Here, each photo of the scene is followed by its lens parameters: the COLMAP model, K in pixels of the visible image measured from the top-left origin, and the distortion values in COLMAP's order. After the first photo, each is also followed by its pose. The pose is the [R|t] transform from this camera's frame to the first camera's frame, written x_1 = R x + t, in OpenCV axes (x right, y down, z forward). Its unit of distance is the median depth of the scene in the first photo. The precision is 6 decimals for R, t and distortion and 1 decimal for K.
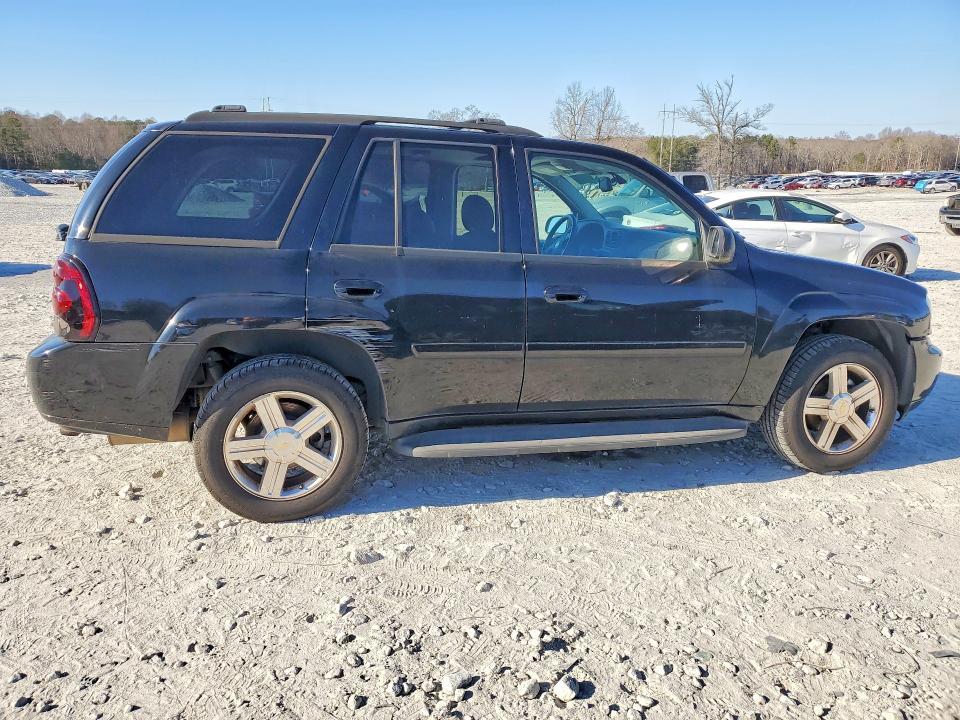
lens RADIAL K [[758.1, 0, 472.4], [0, 758.1, 360.3], [0, 0, 1]] dist [0.005091, -0.004287]
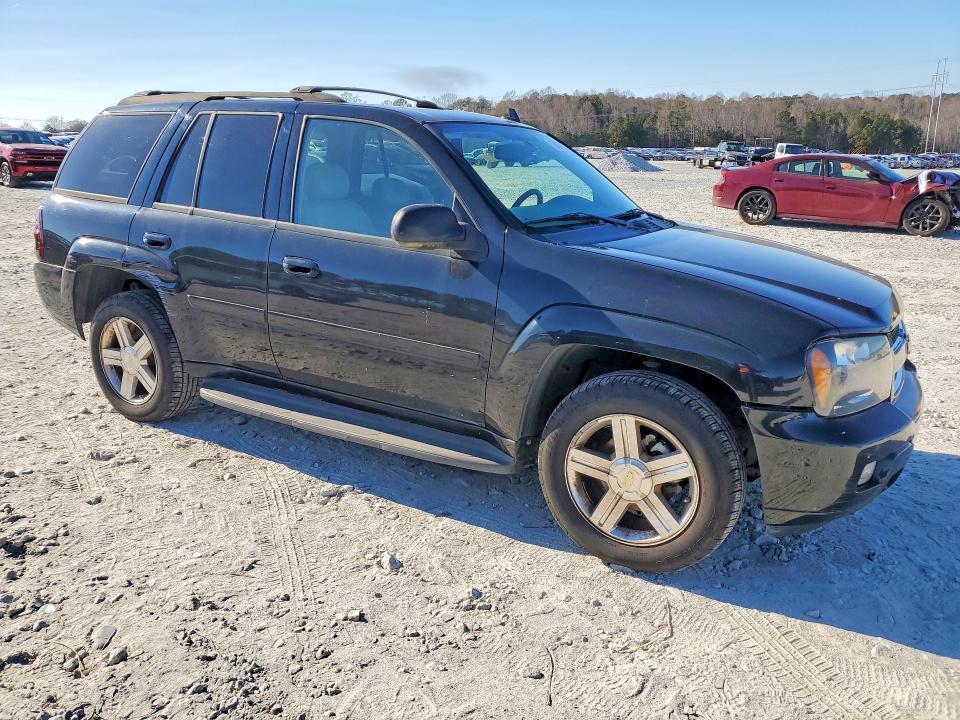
lens RADIAL K [[758.1, 0, 472.4], [0, 758.1, 360.3], [0, 0, 1]] dist [0.005091, -0.004287]
pose [[0.677650, 0.179980, -0.713020, 0.859384], [-0.158806, 0.982525, 0.097080, -0.085294], [0.718033, 0.047445, 0.694390, 0.423079]]
